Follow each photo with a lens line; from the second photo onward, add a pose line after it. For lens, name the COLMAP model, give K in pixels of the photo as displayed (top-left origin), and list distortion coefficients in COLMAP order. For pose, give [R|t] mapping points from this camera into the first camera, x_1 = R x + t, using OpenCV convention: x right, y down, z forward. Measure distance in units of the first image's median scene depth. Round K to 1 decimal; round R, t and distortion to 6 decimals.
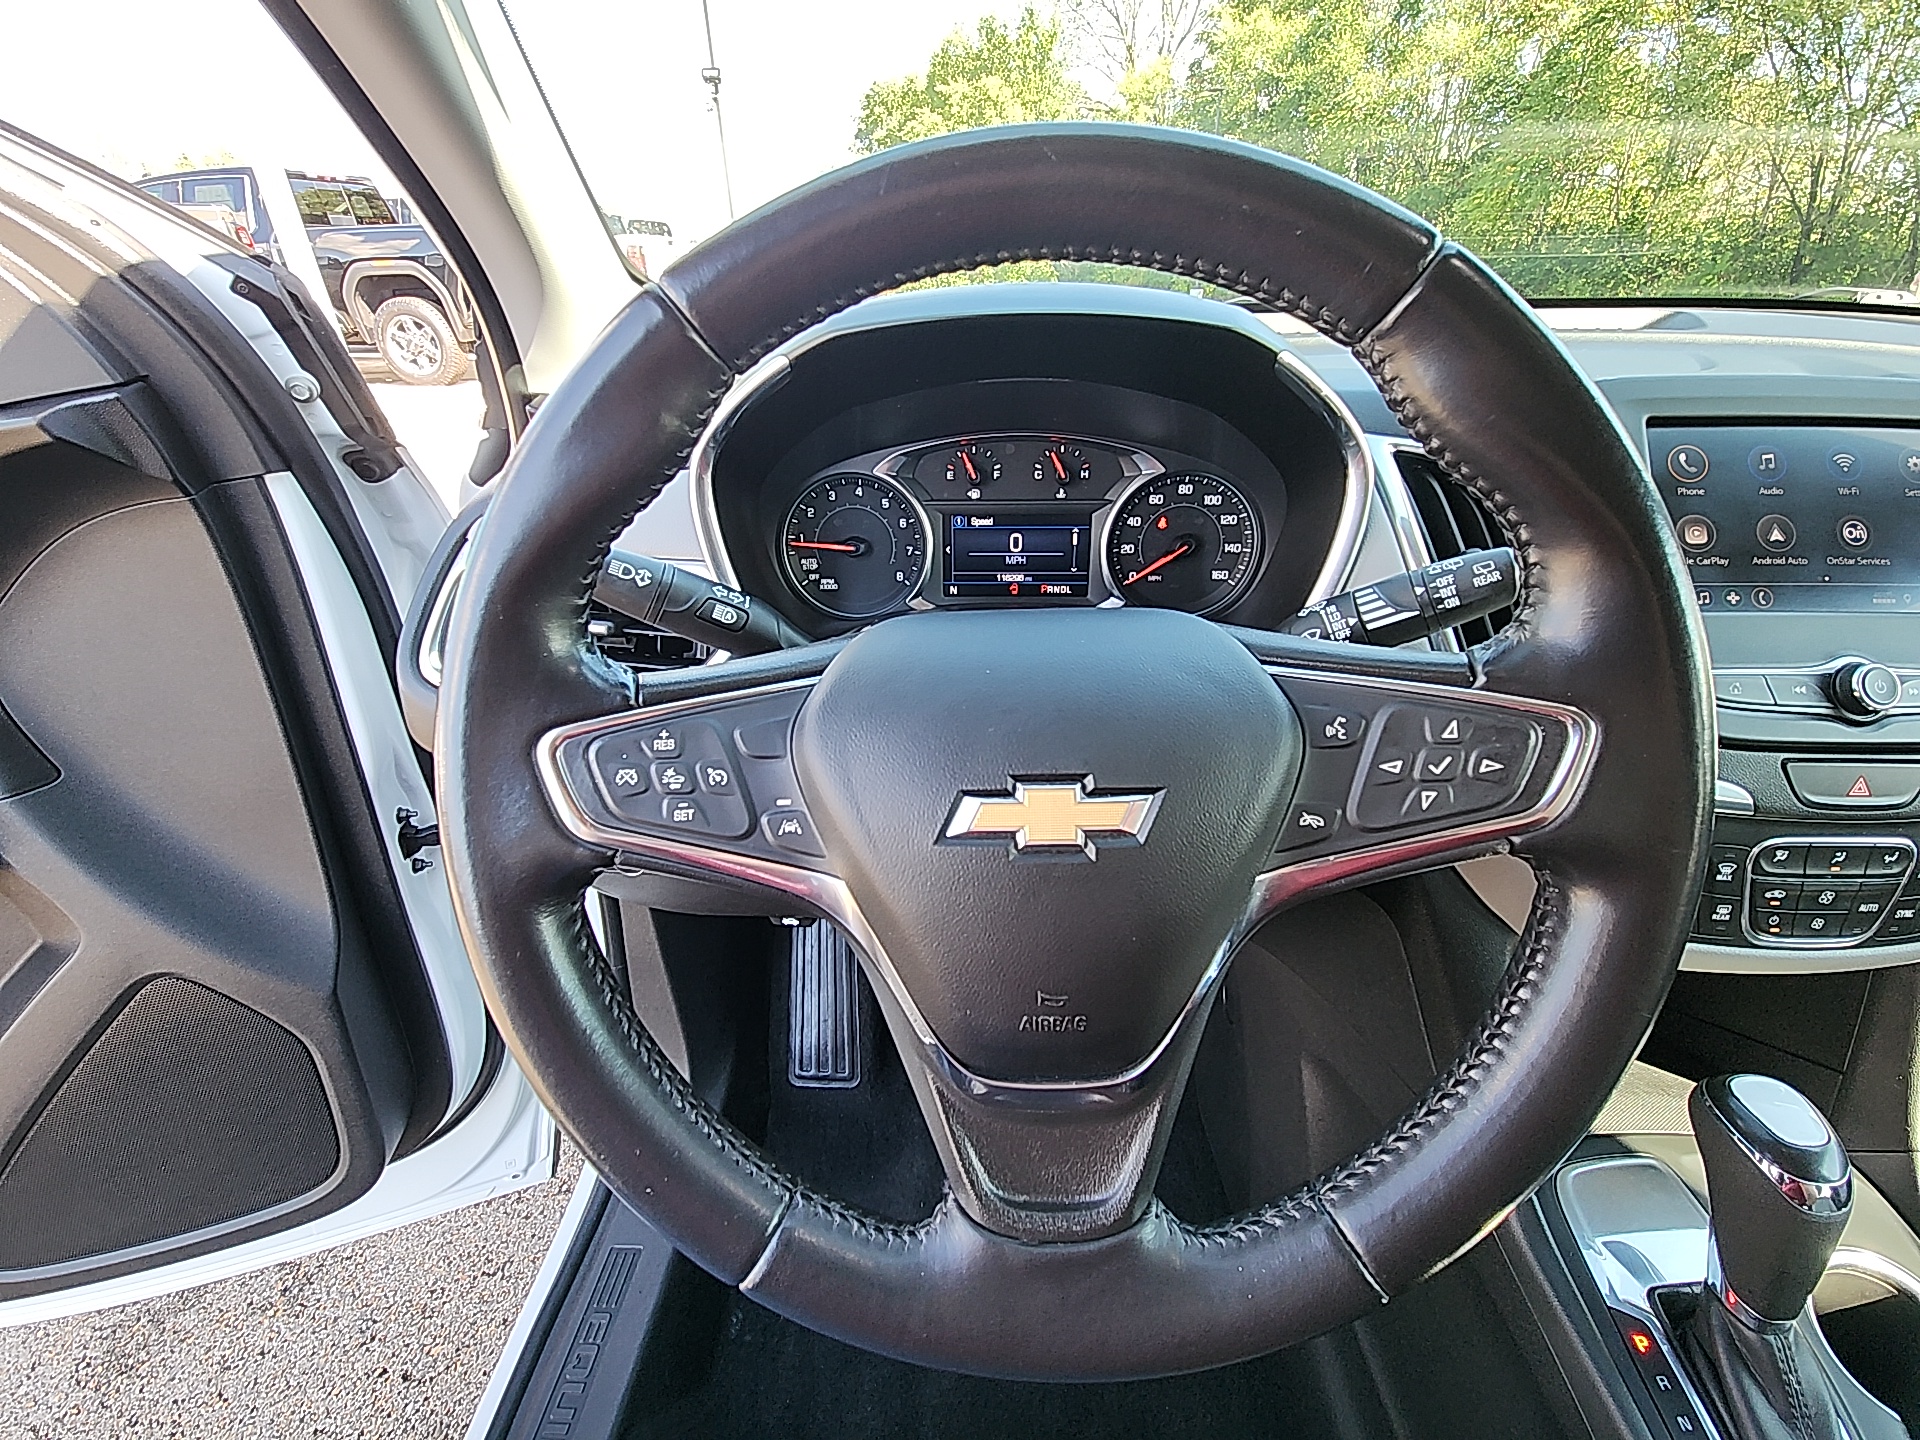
lens RADIAL K [[778.4, 0, 947.8], [0, 778.4, 708.0], [0, 0, 1]] dist [0.023118, -0.017355]
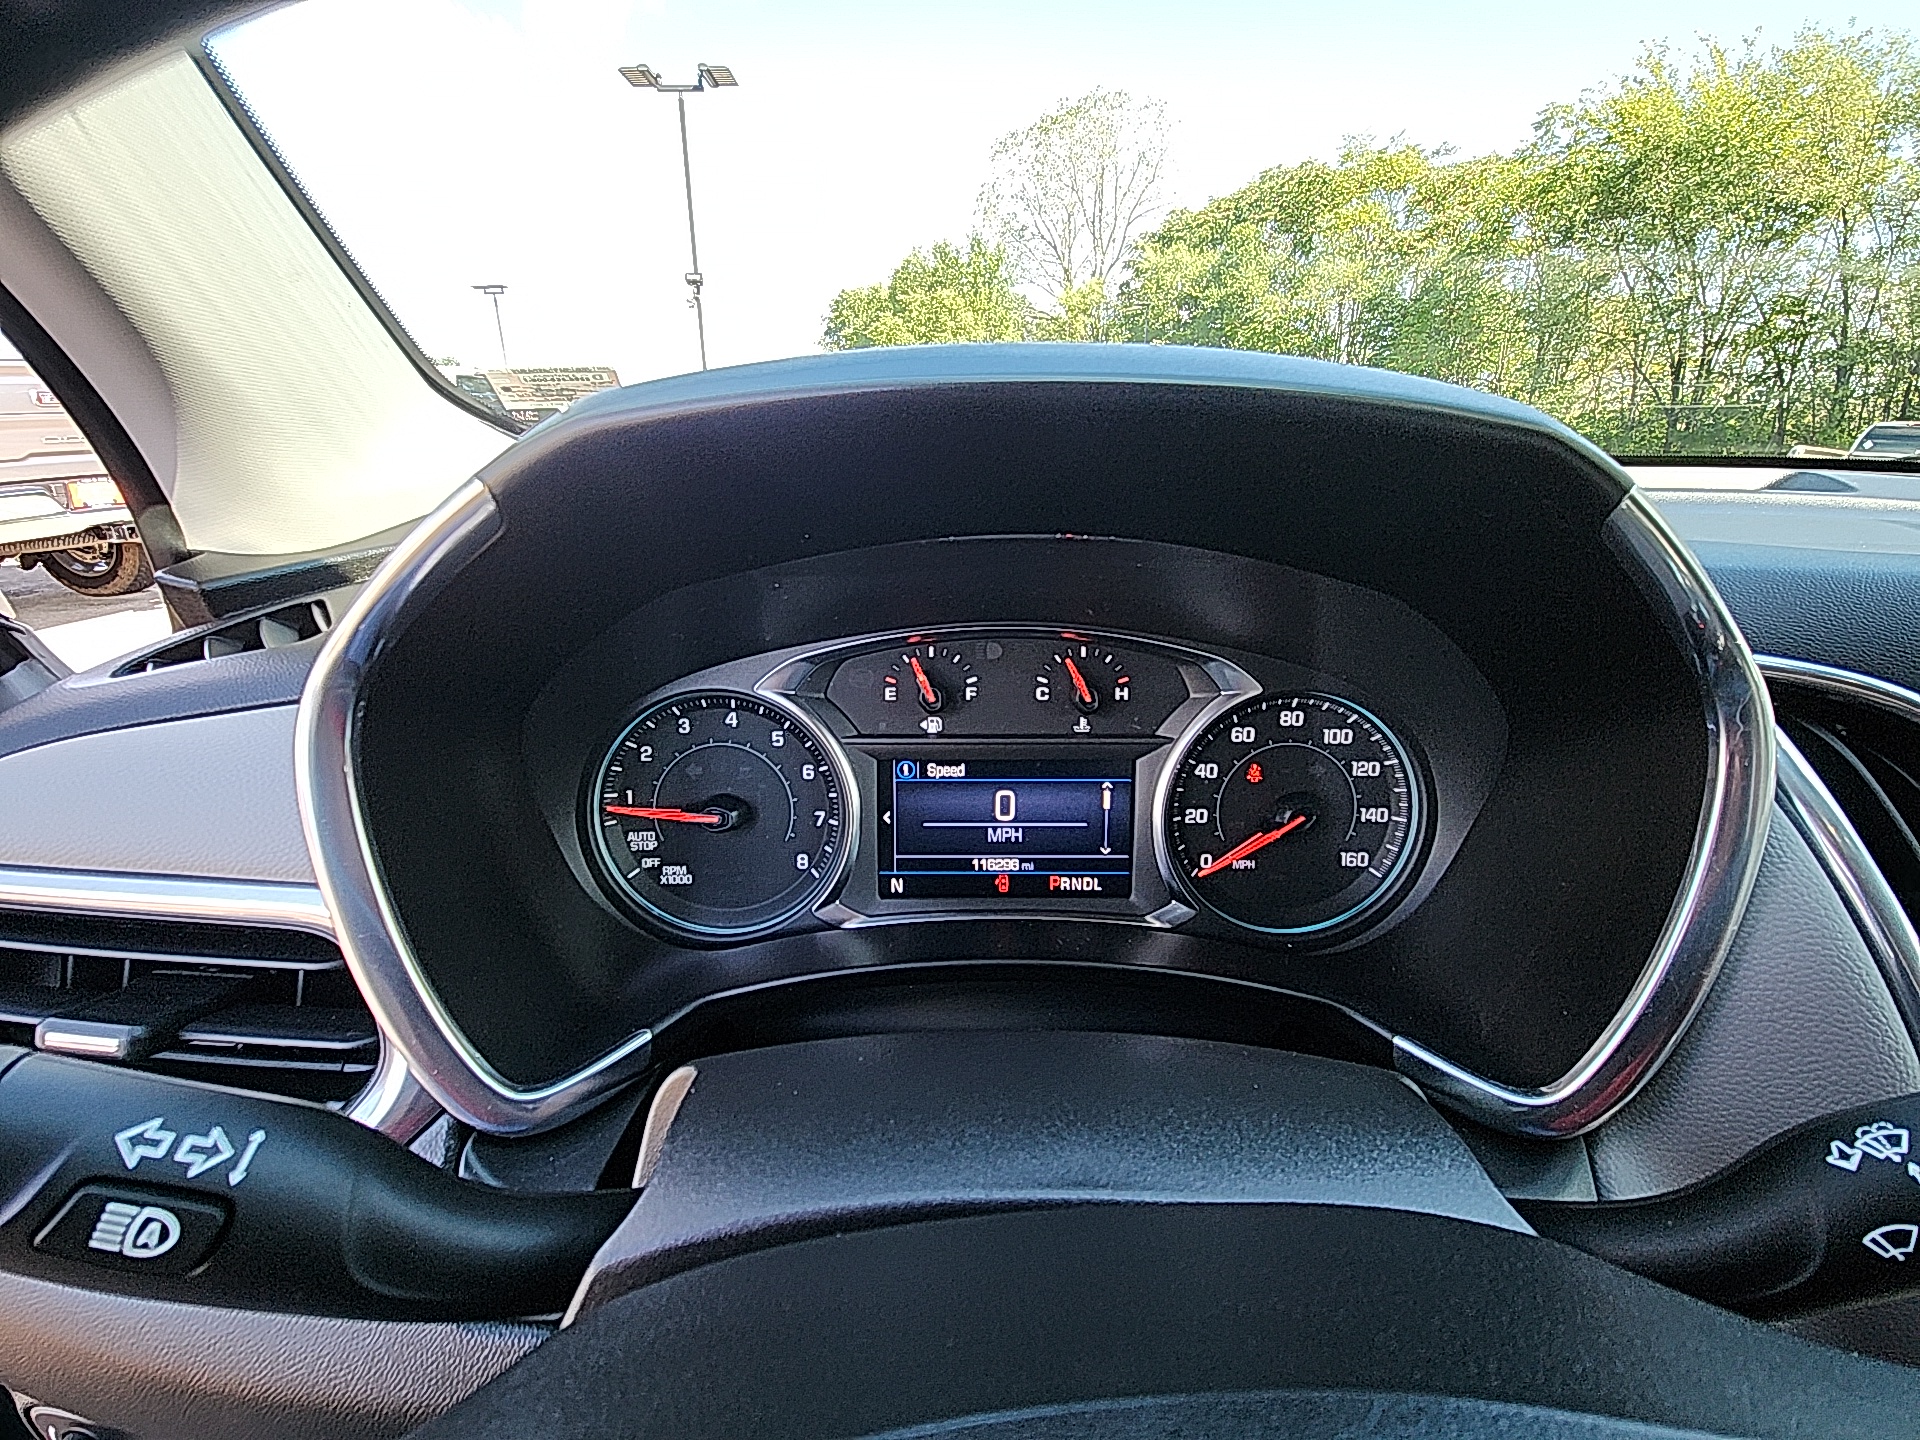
lens RADIAL K [[778.0, 0, 949.3], [0, 778.0, 713.8], [0, 0, 1]] dist [0.009282, -0.006318]
pose [[0.998606, 0.000554, 0.052772, 0.015893], [0.008883, 0.983914, -0.178423, -0.176134], [-0.052022, 0.178643, 0.982538, 0.424265]]
